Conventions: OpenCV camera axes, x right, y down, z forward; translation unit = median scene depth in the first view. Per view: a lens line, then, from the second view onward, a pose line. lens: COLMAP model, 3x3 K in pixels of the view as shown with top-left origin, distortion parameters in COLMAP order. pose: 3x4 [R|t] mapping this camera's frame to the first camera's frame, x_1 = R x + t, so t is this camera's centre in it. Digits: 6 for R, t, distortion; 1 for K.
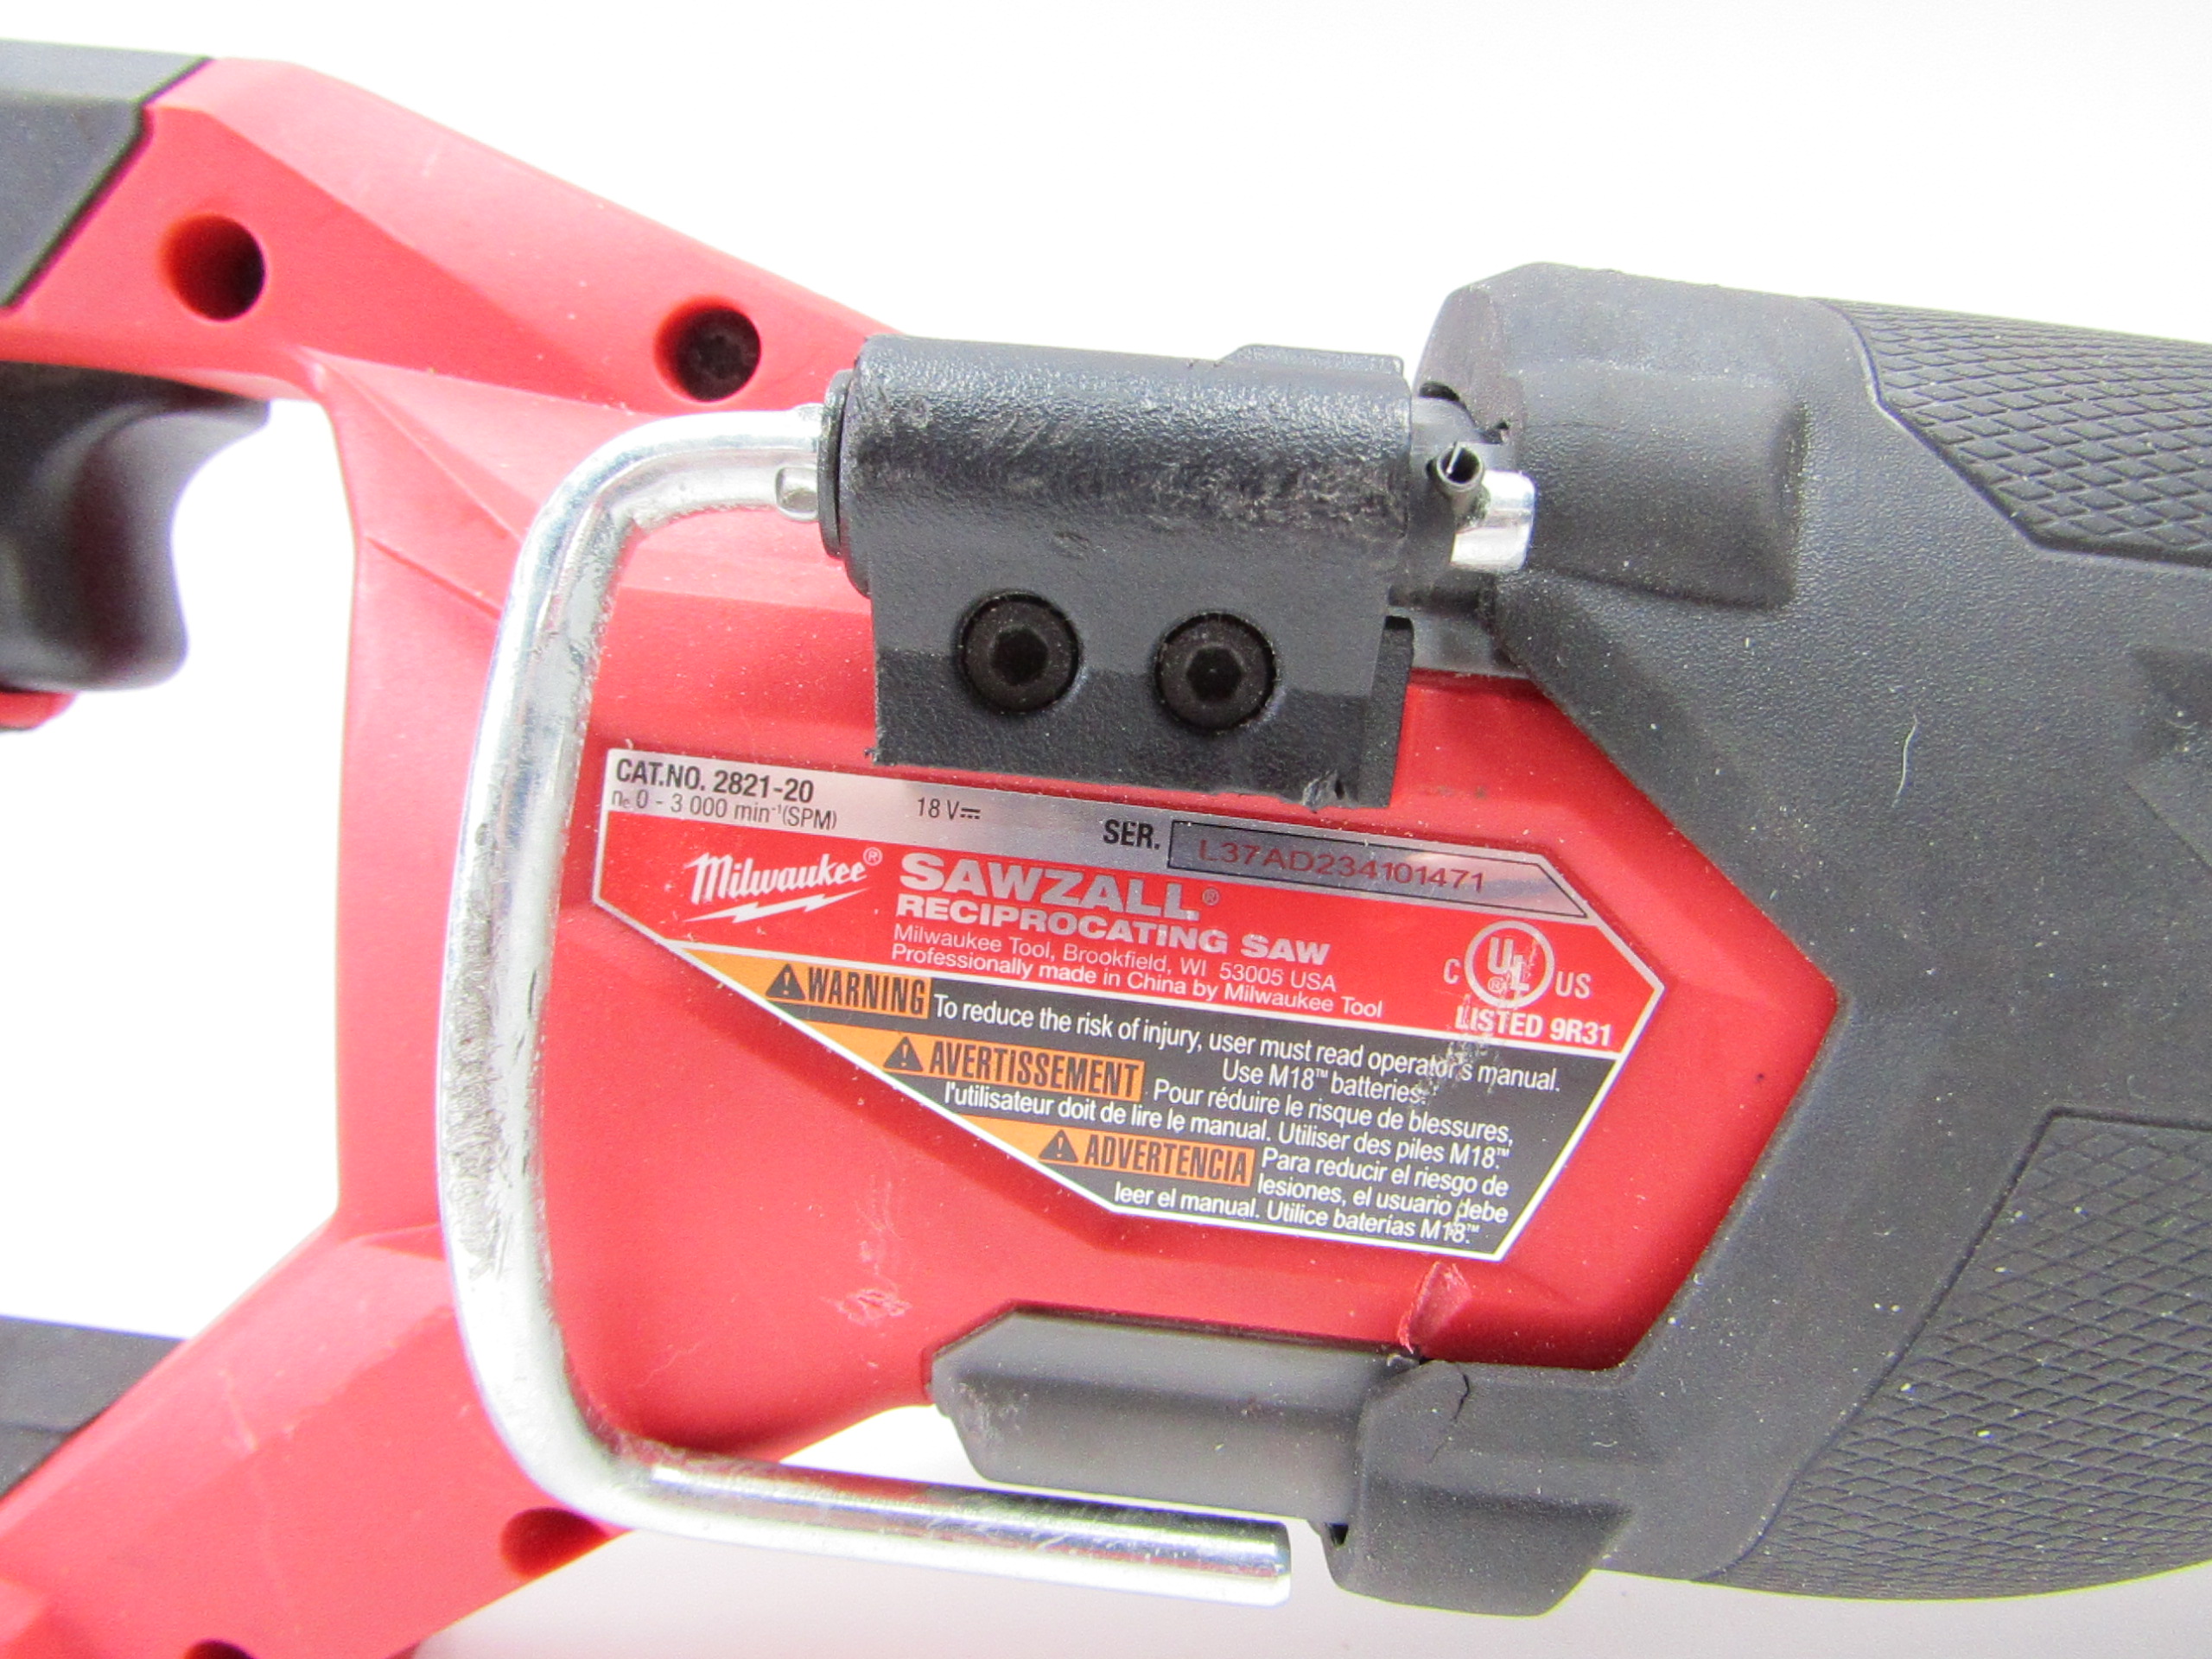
lens RADIAL K [[1524.3, 0, 1106.0], [0, 1524.3, 829.5], [0, 0, 1]] dist [-0.000506, 0.000663]
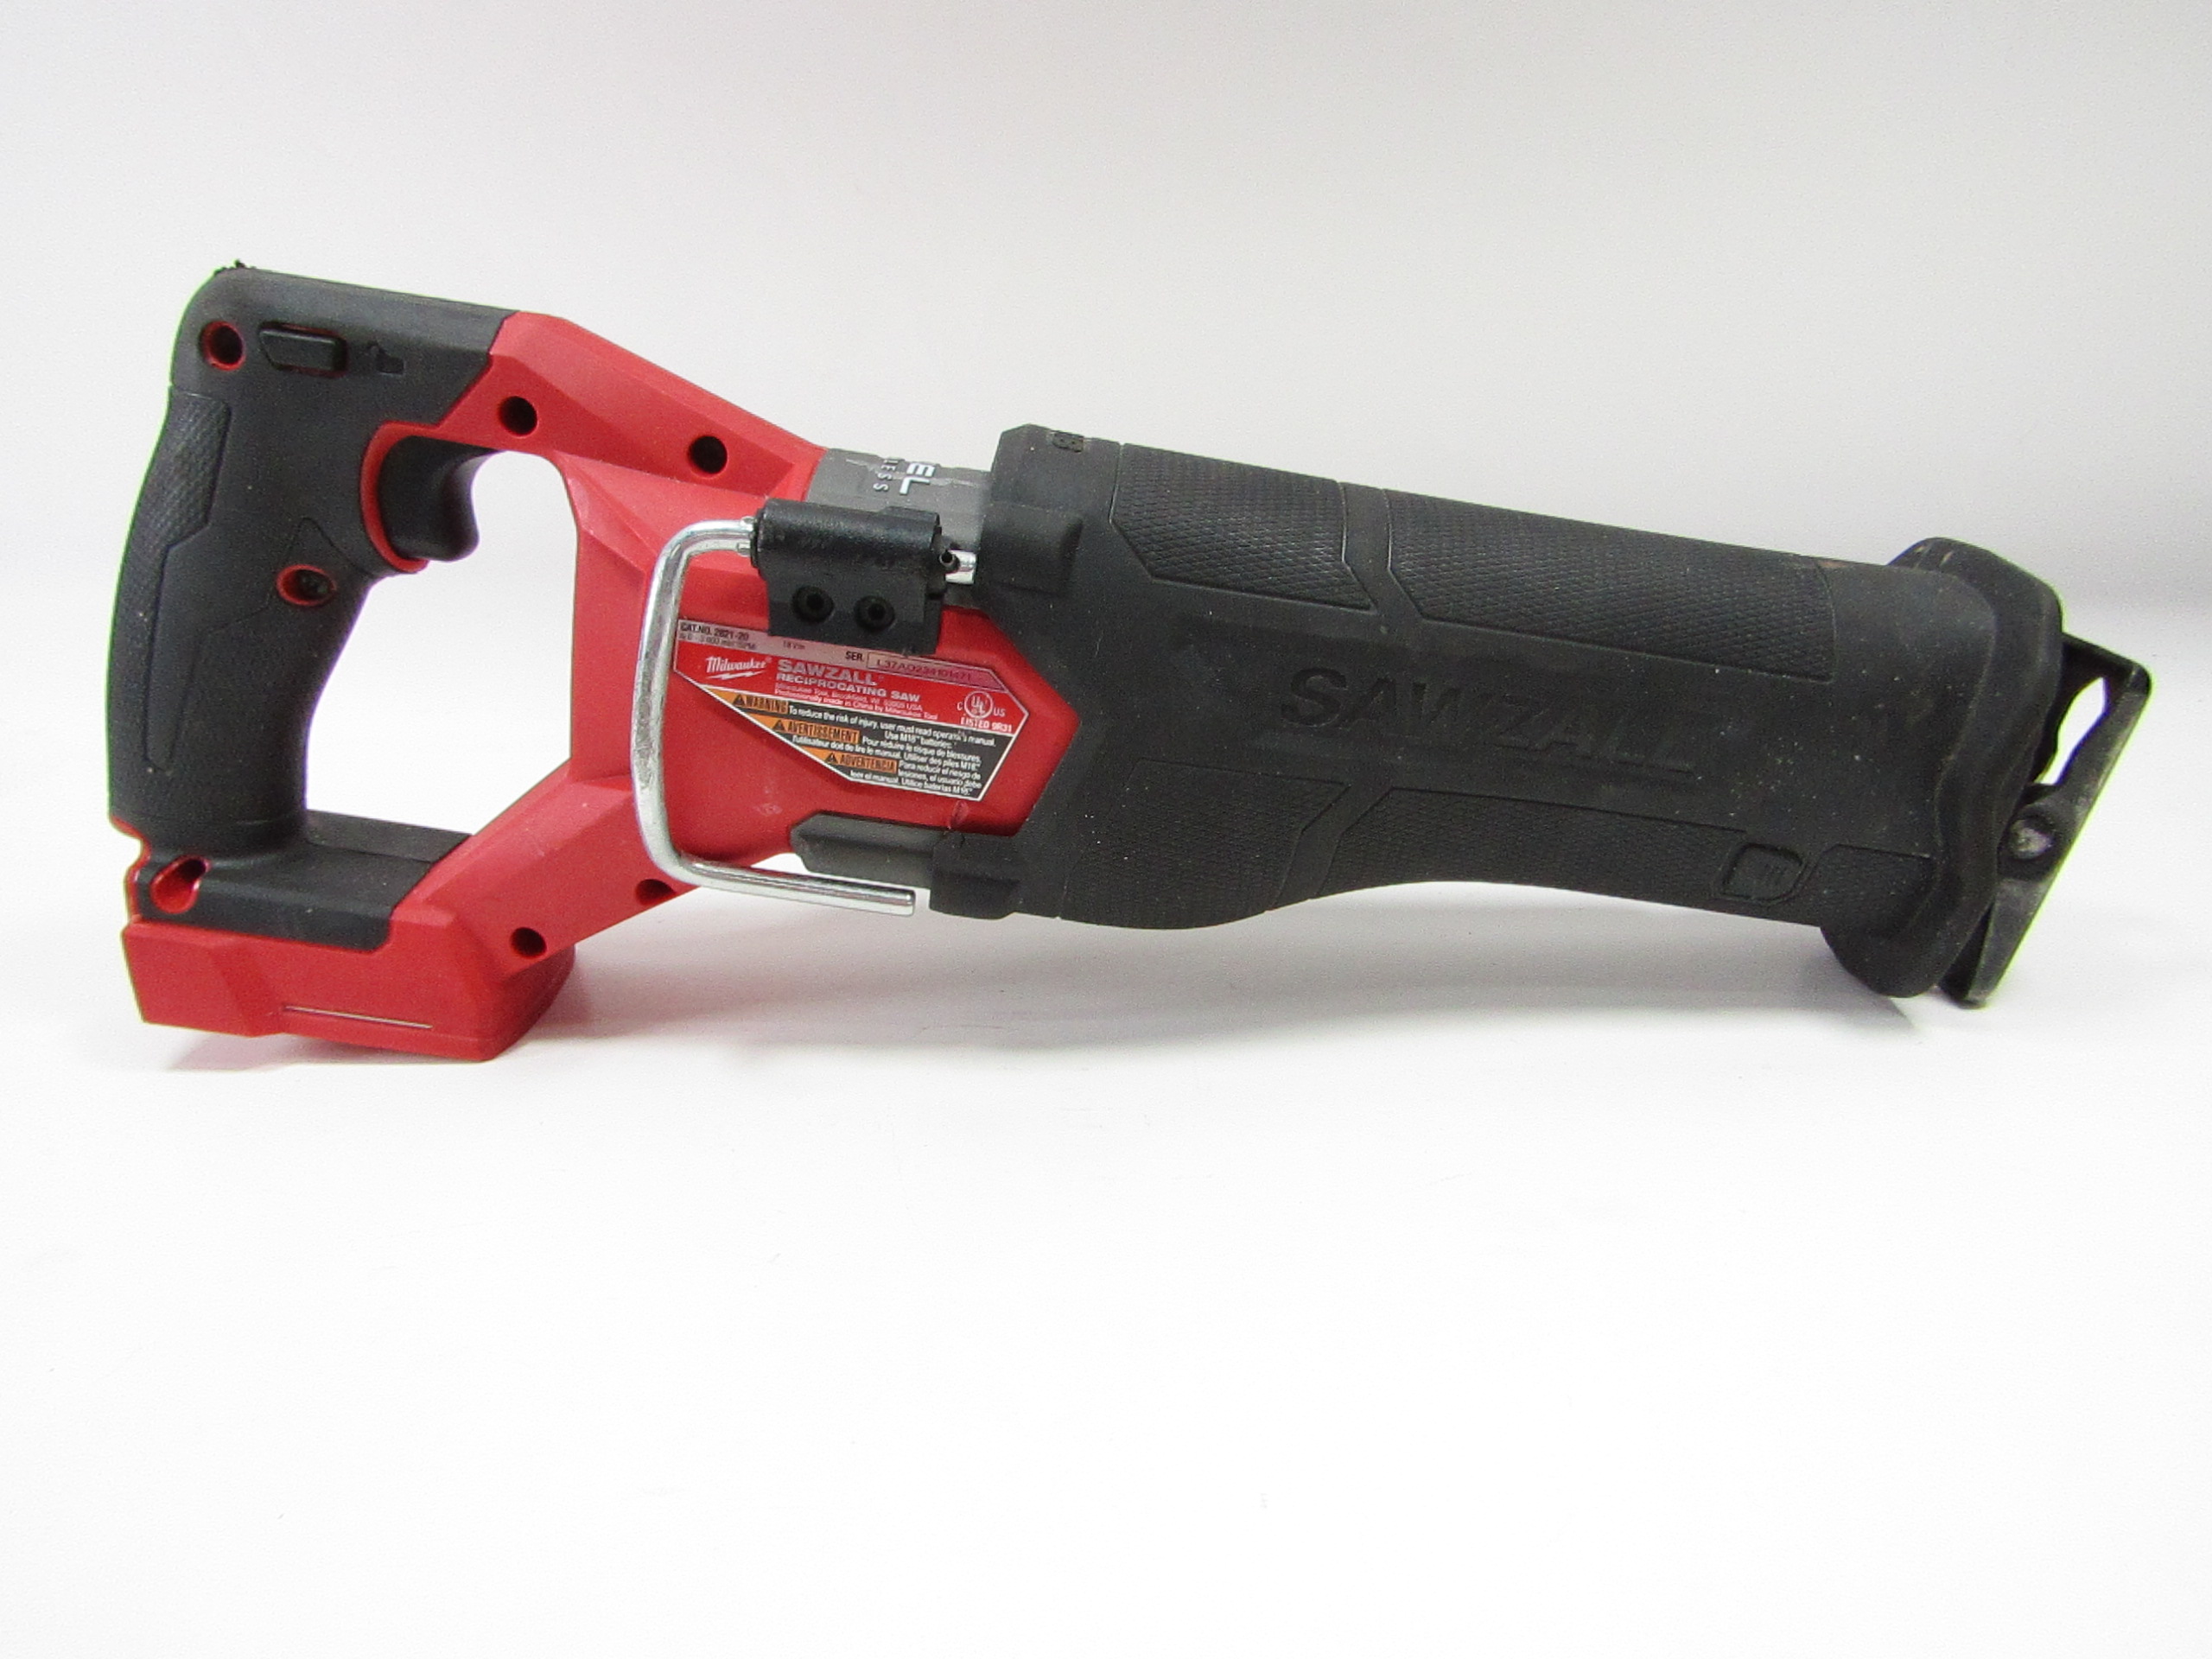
lens RADIAL K [[1524.3, 0, 1106.0], [0, 1524.3, 829.5], [0, 0, 1]] dist [-0.000506, 0.000663]
pose [[0.997871, 0.036757, 0.053882, 0.359705], [-0.048026, 0.973026, 0.225641, -0.365088], [-0.044134, -0.227748, 0.972719, -2.017532]]
